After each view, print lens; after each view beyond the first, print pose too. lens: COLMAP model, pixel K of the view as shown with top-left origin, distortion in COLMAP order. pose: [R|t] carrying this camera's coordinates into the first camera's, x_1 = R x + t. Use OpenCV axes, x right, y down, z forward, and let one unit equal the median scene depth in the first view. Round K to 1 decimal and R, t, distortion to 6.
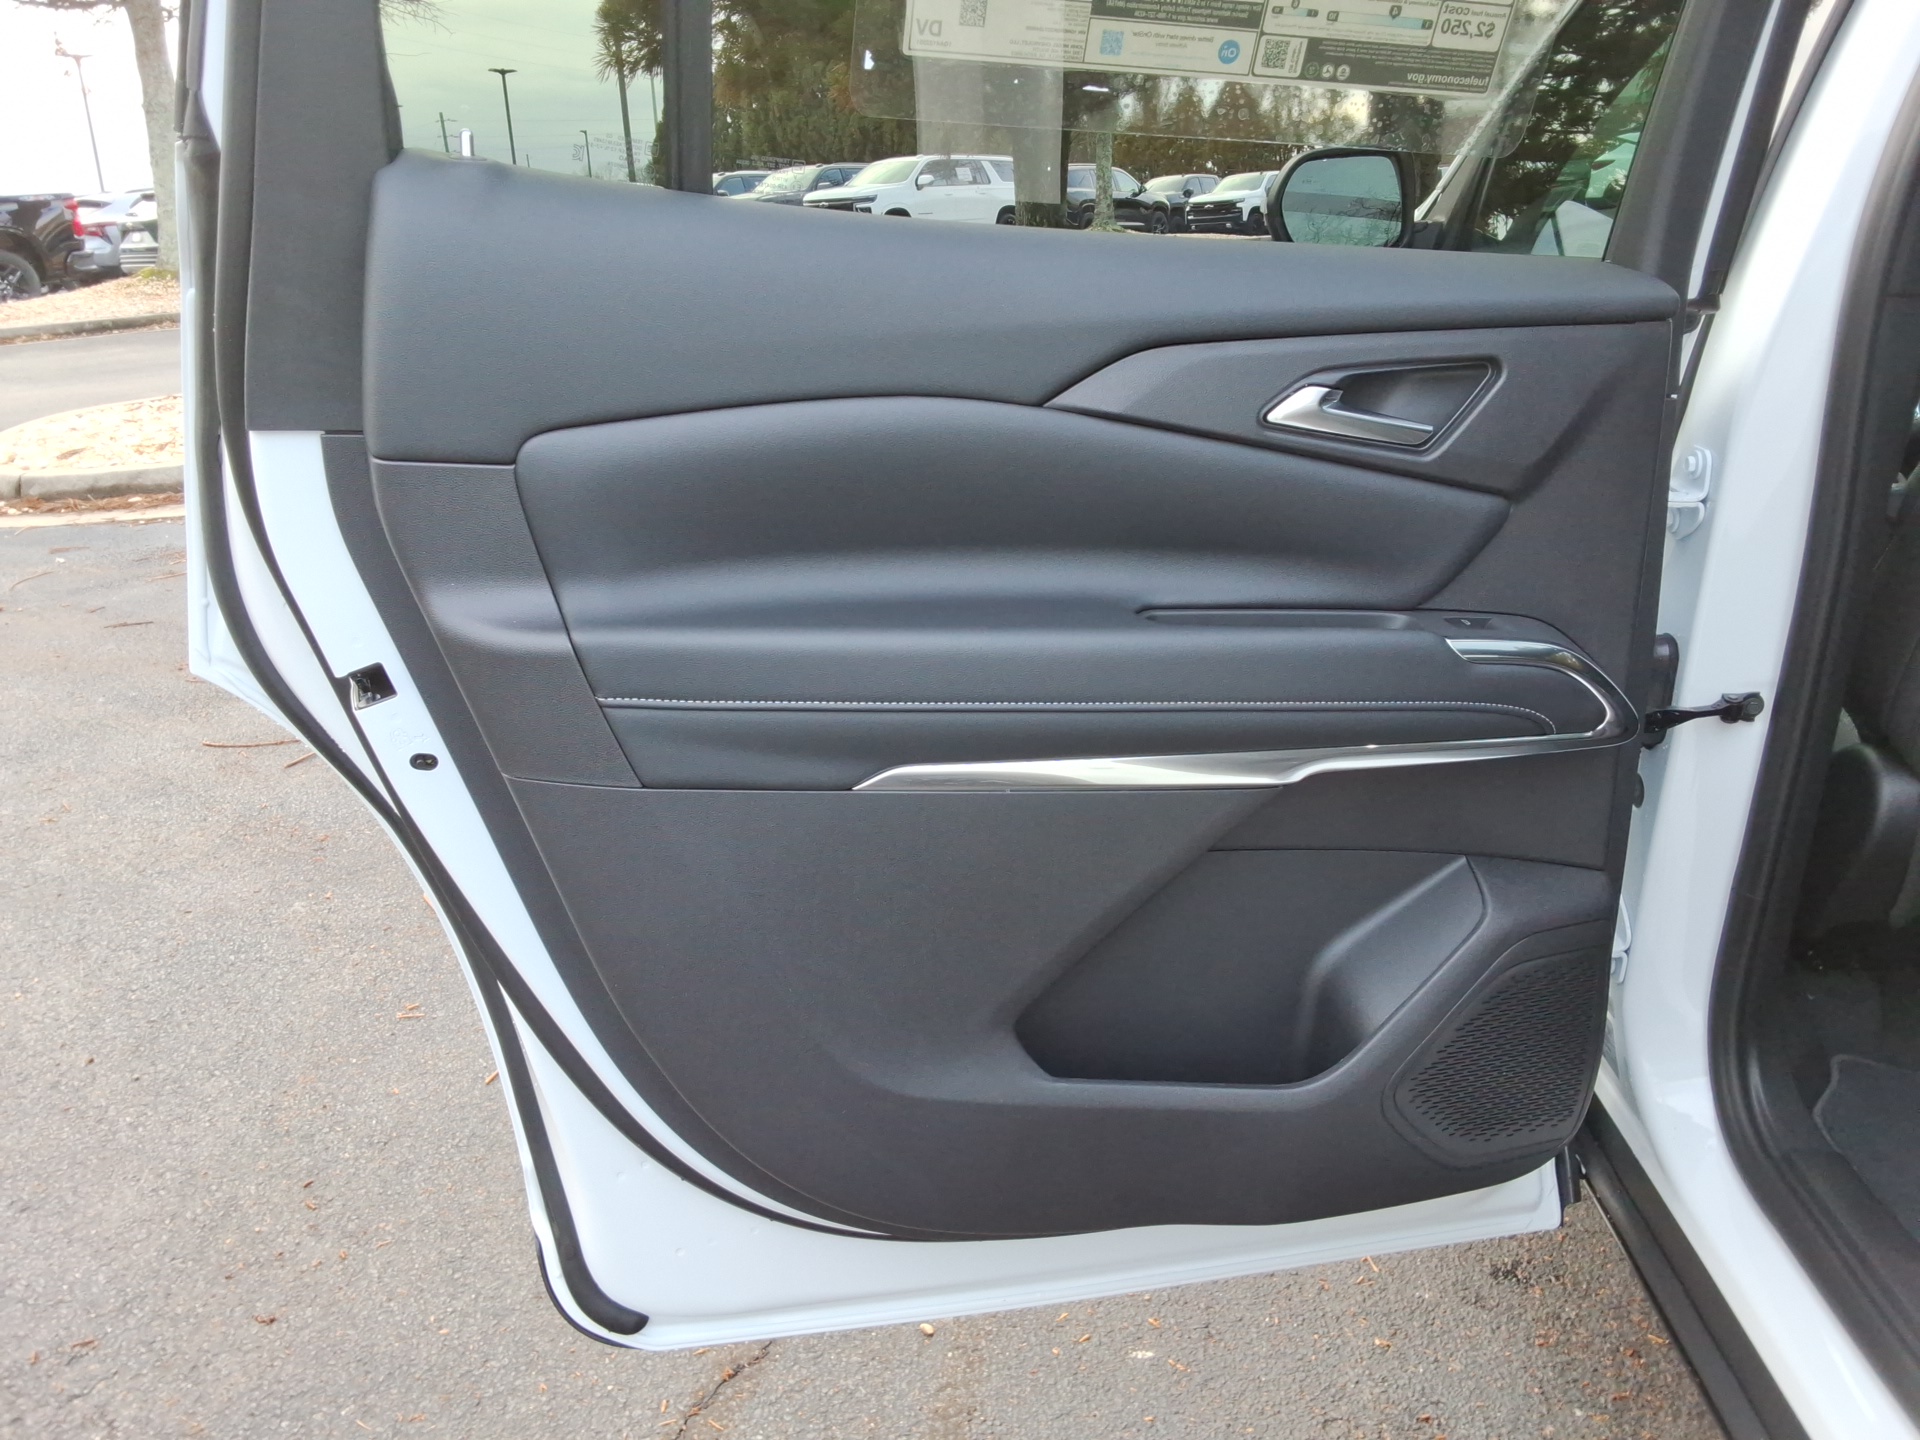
lens RADIAL K [[1554.5, 0, 966.9], [0, 1554.5, 687.2], [0, 0, 1]] dist [0.087060, -0.124711]
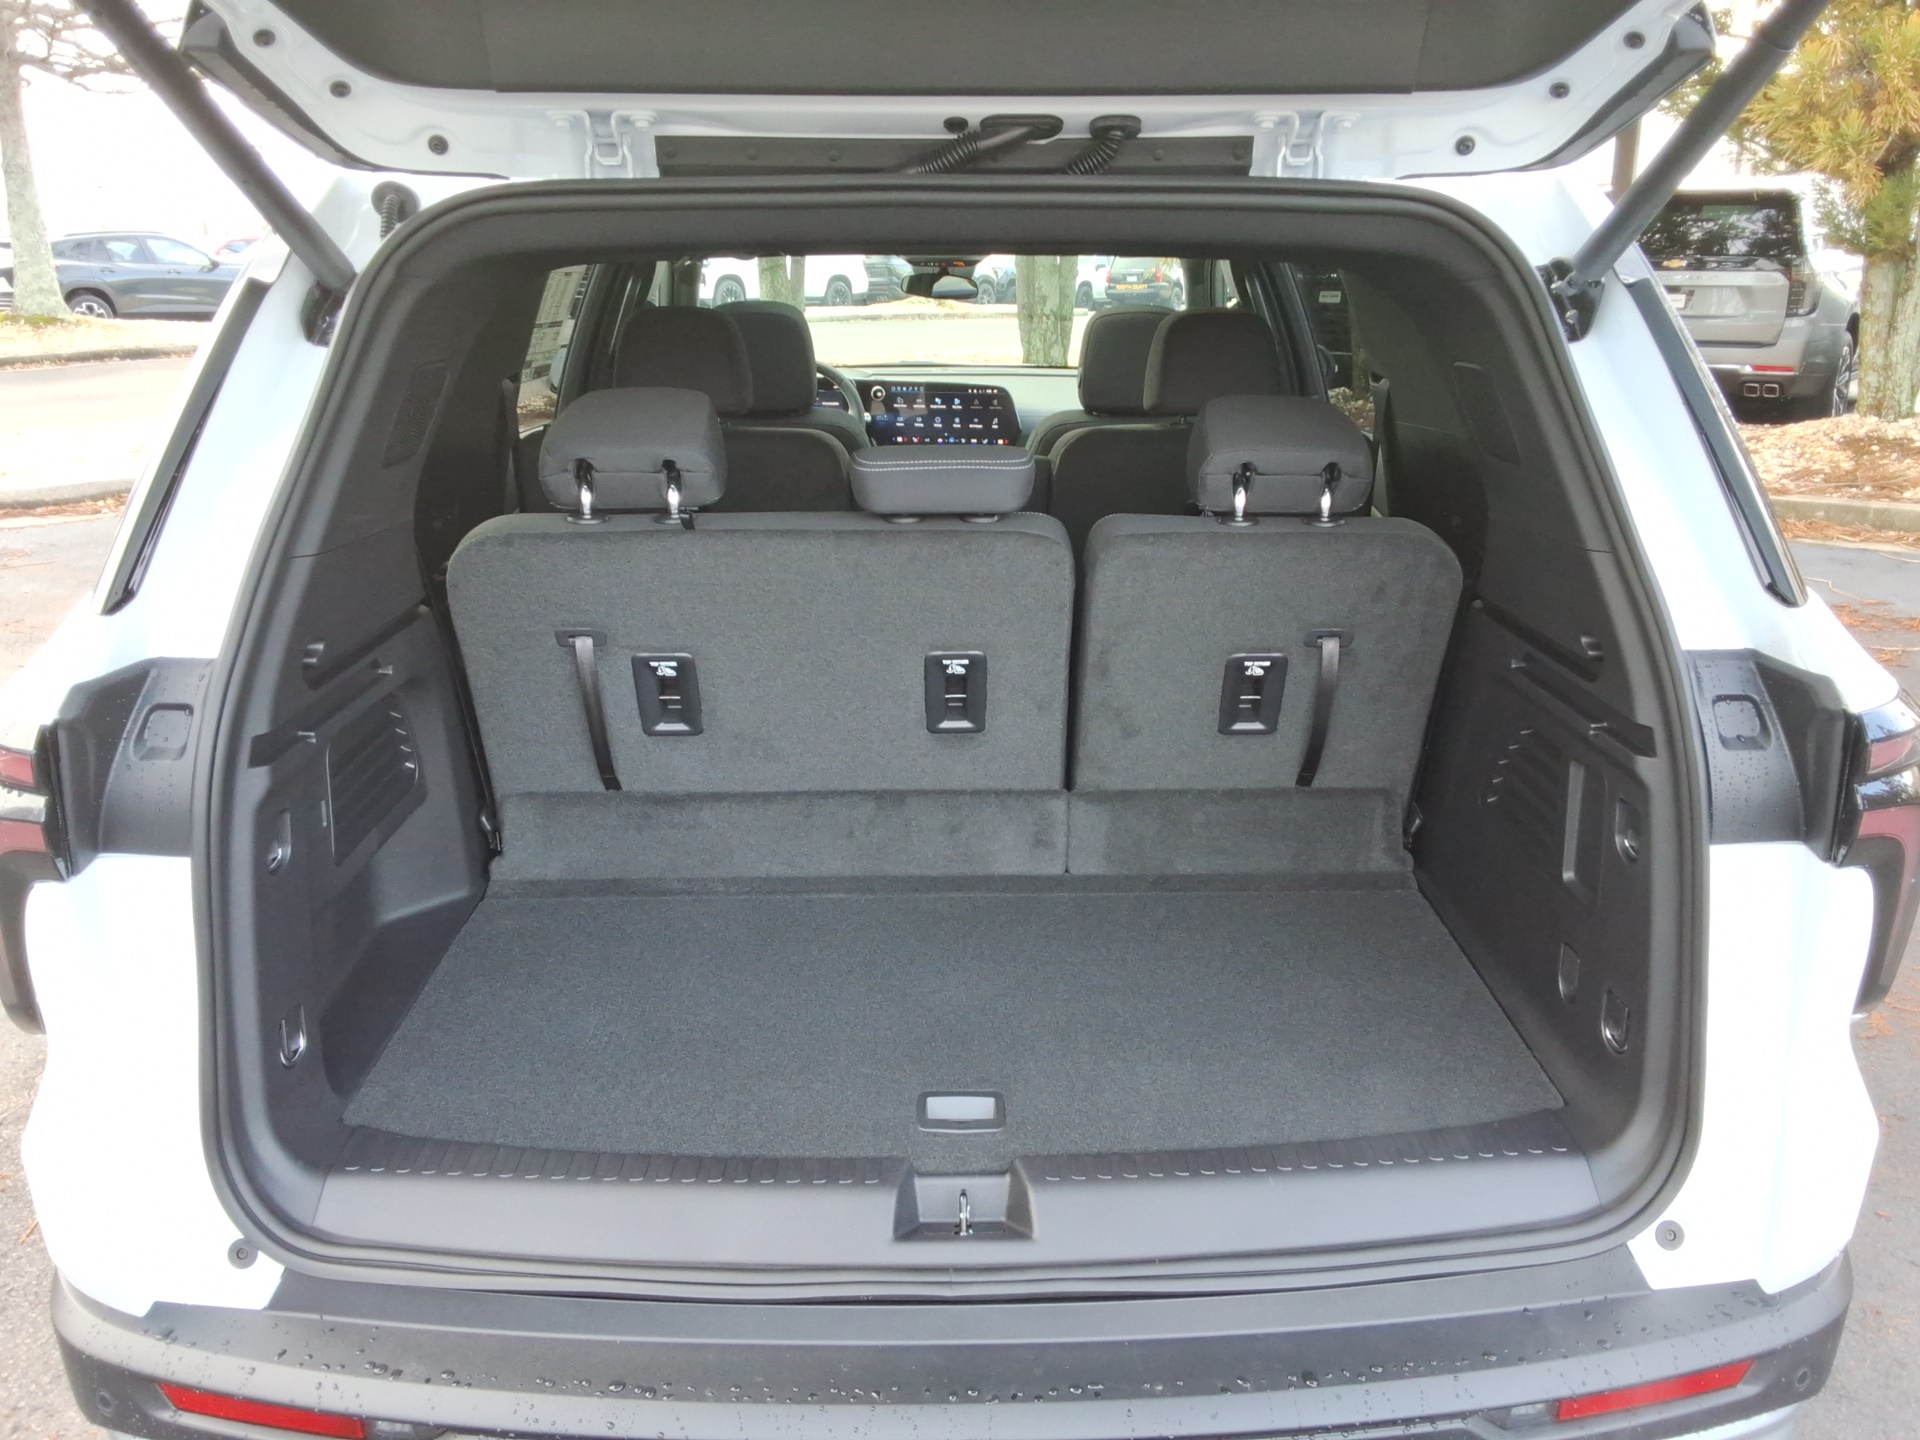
lens RADIAL K [[1554.5, 0, 966.9], [0, 1554.5, 687.2], [0, 0, 1]] dist [0.087060, -0.124711]
pose [[0.997146, 0.014411, 0.074104, 0.060085], [-0.011962, 0.999371, -0.033383, 0.018328], [-0.074539, 0.032401, 0.996692, -0.111306]]
